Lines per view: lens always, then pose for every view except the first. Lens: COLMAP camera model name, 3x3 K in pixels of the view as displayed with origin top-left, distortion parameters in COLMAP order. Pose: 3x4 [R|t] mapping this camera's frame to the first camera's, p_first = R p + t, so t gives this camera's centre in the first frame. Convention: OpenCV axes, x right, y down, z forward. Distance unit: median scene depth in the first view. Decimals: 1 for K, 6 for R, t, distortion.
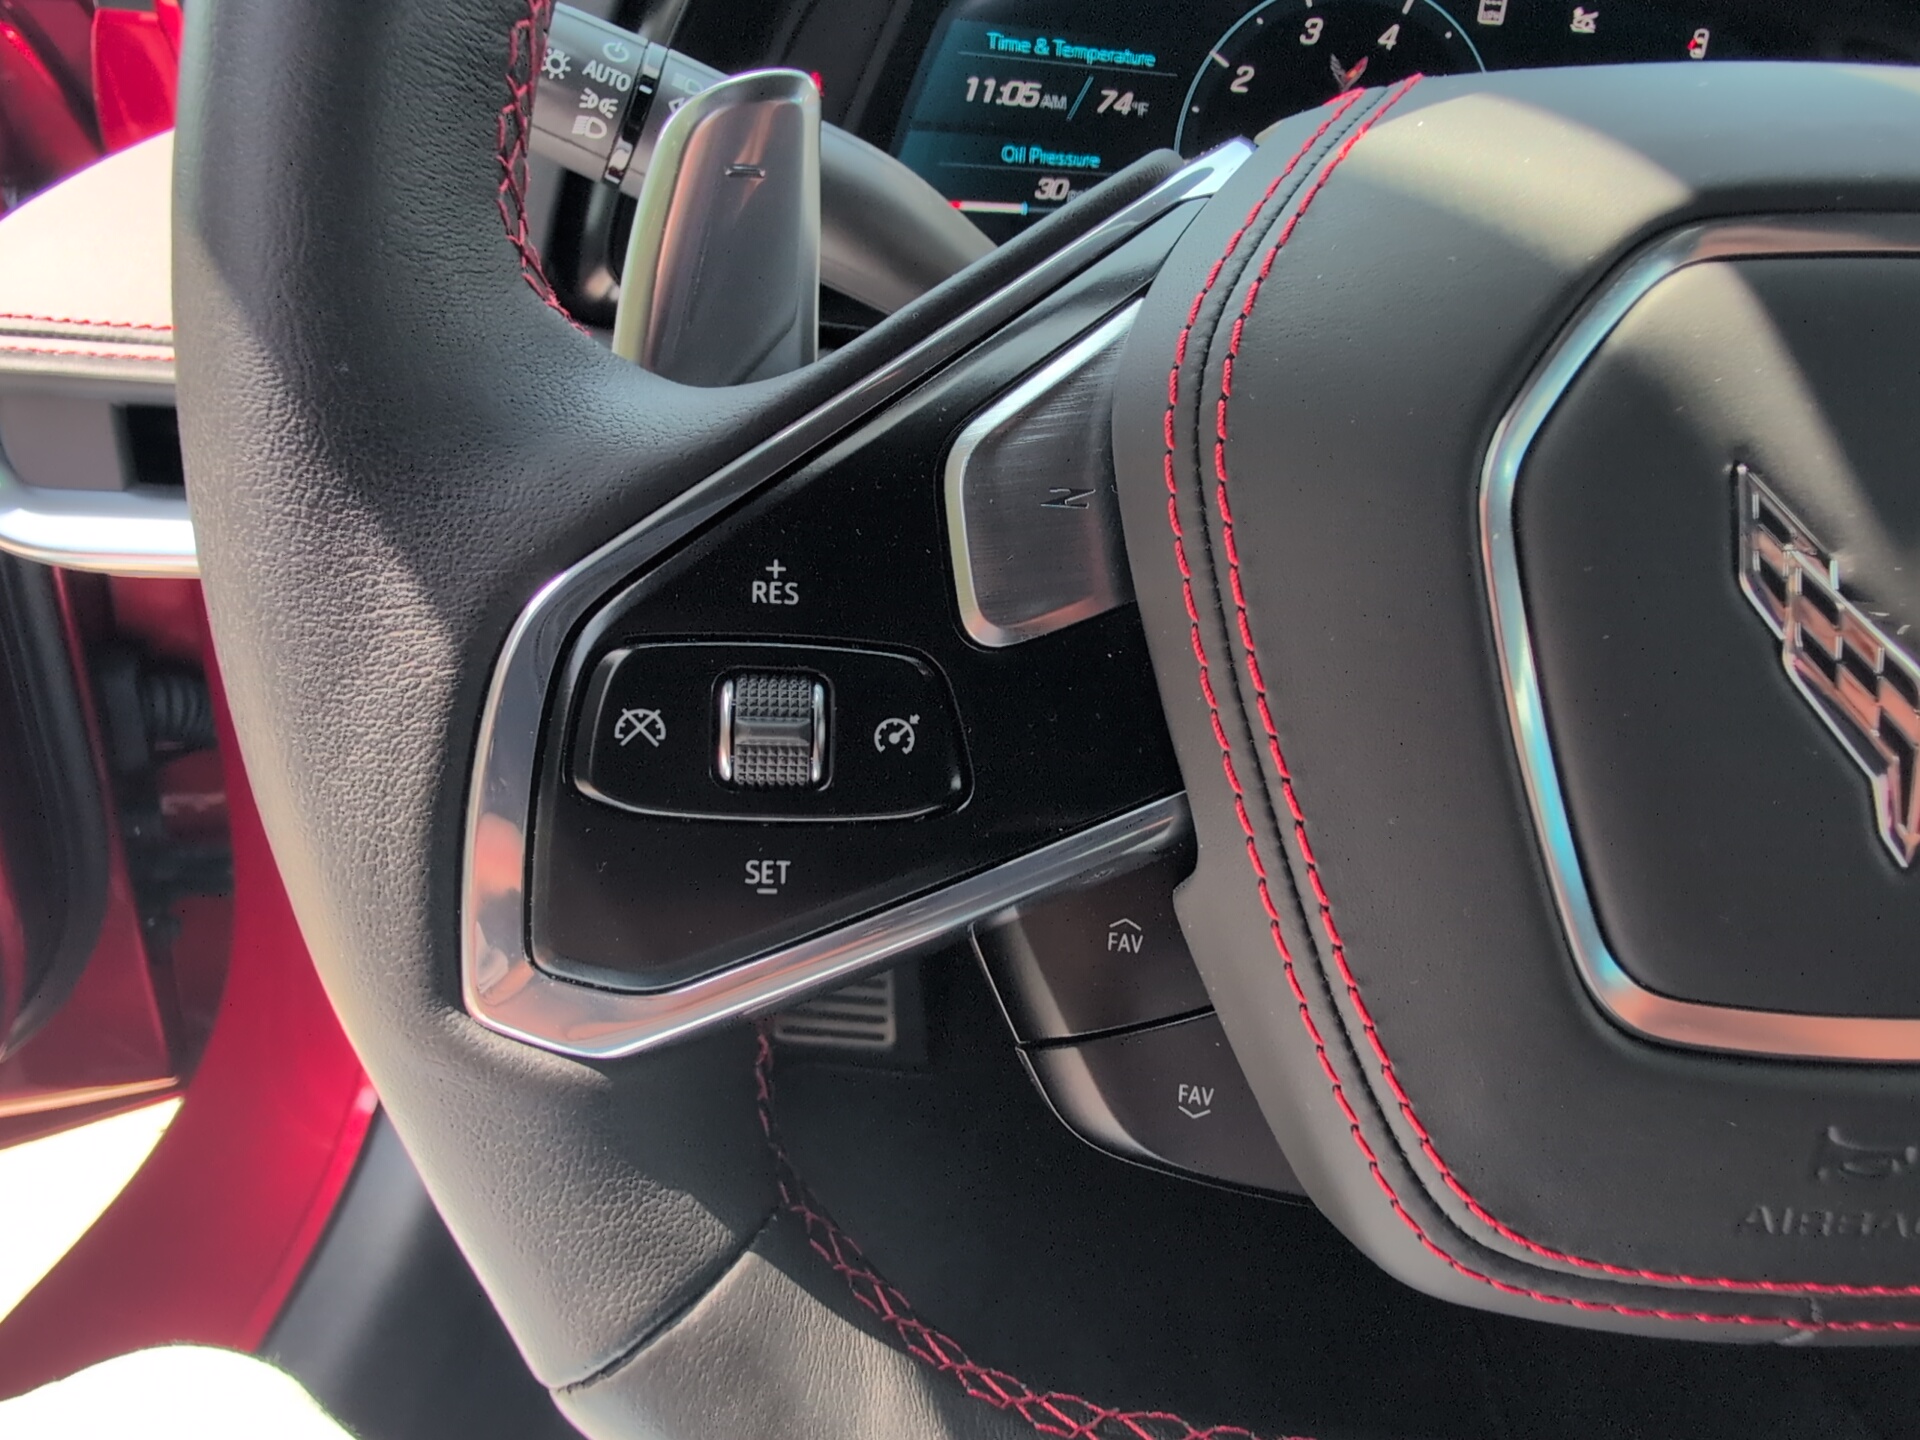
lens RADIAL K [[1342.5, 0, 947.6], [0, 1342.5, 661.6], [0, 0, 1]] dist [0.093361, -0.000417]
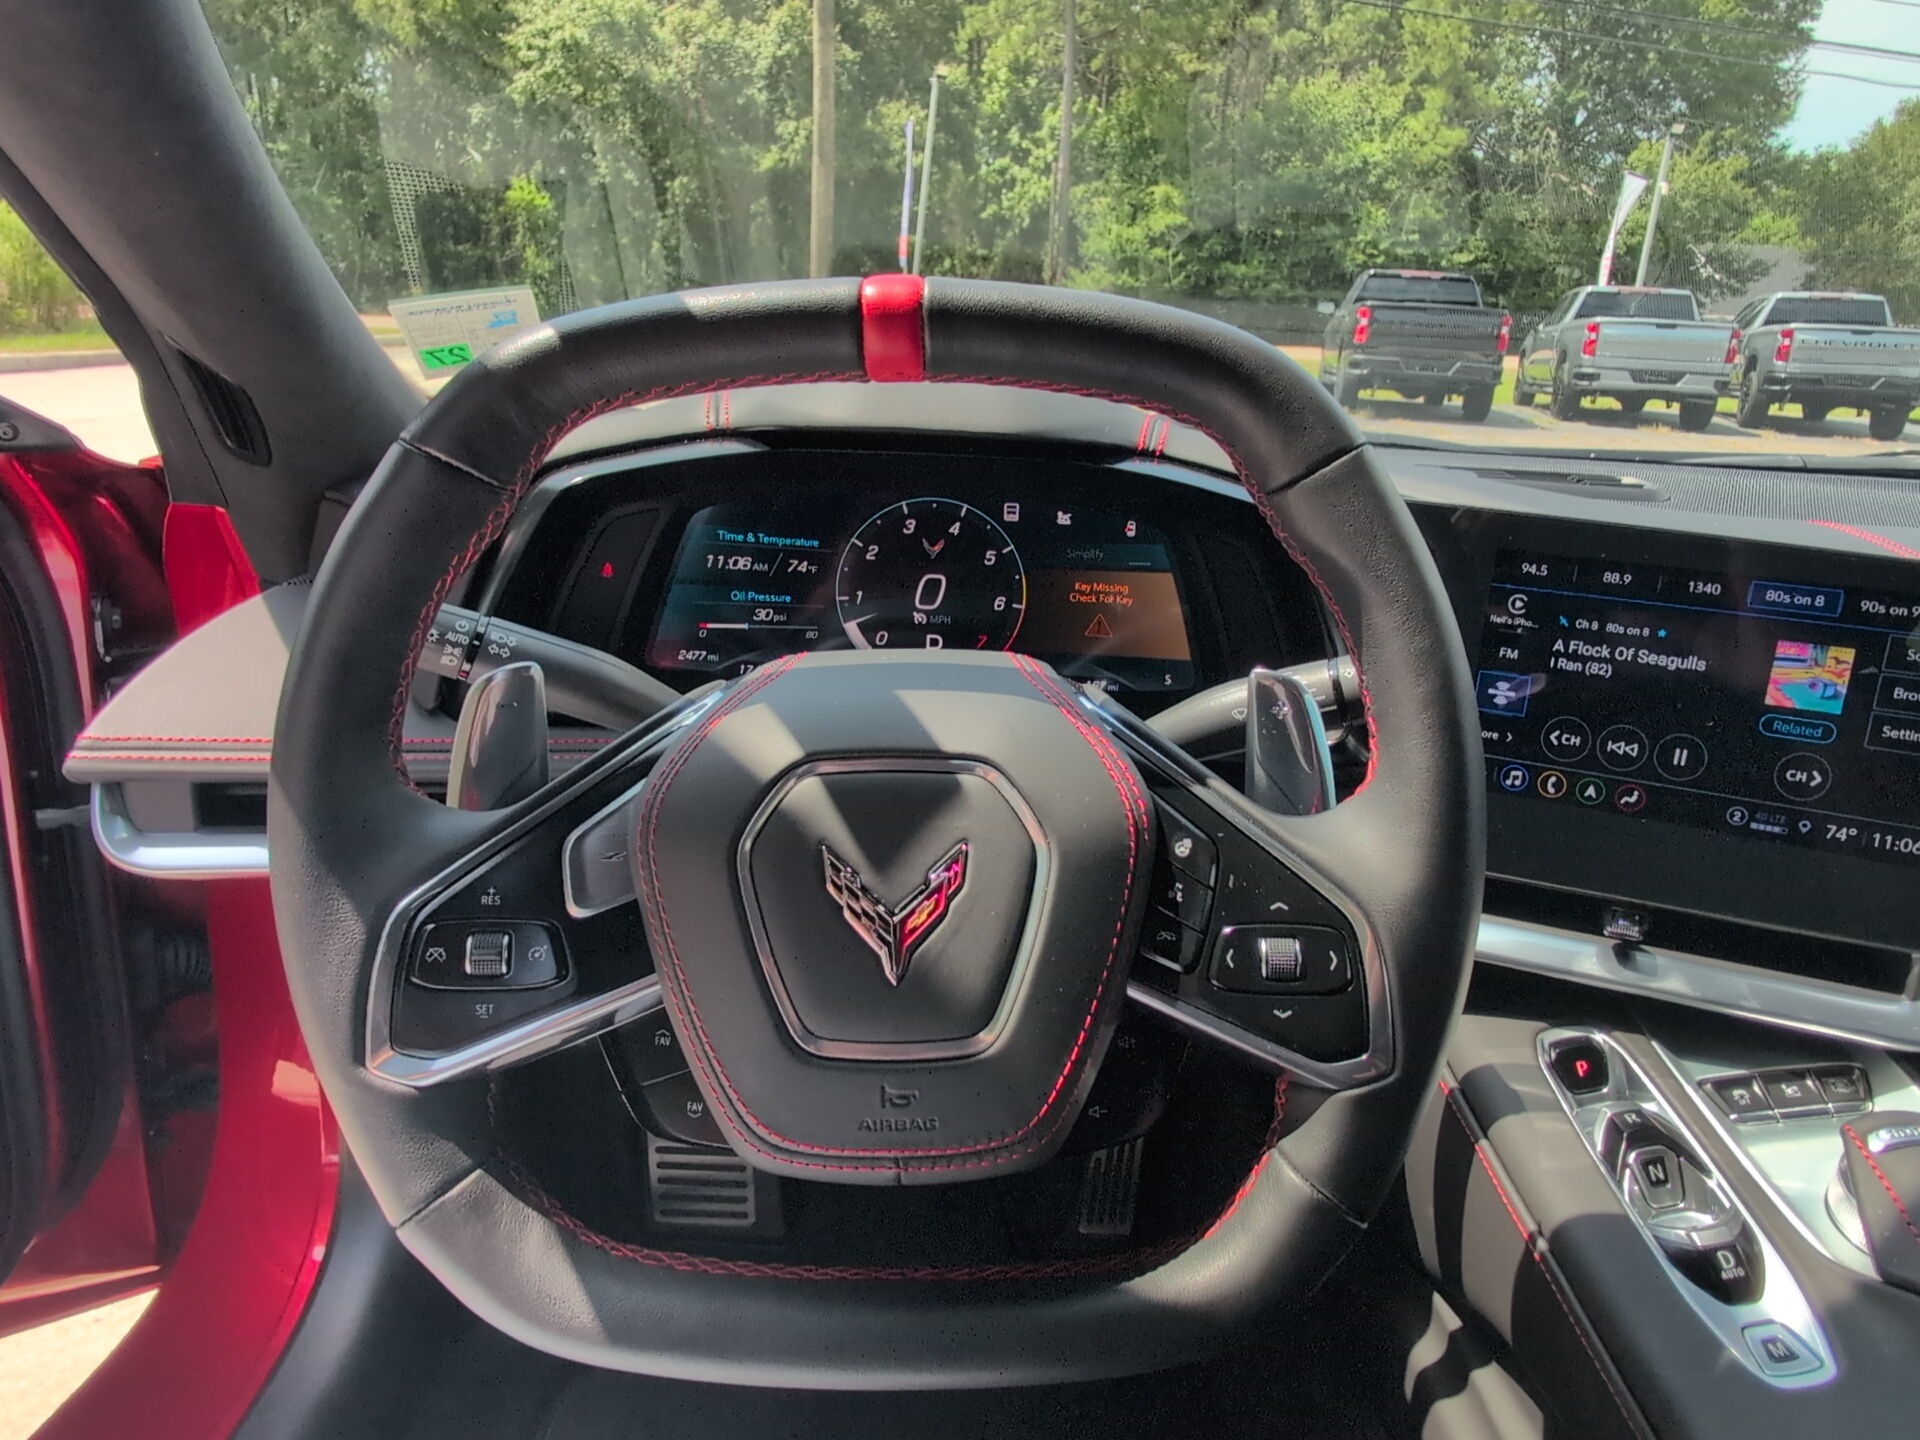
lens RADIAL K [[1294.1, 0, 960.4], [0, 1294.1, 696.7], [0, 0, 1]] dist [0.007042, -0.004649]
pose [[0.998047, -0.028834, 0.055406, 0.297082], [0.036605, 0.988784, -0.144795, -0.019746], [-0.050610, 0.146541, 0.987909, -0.713832]]
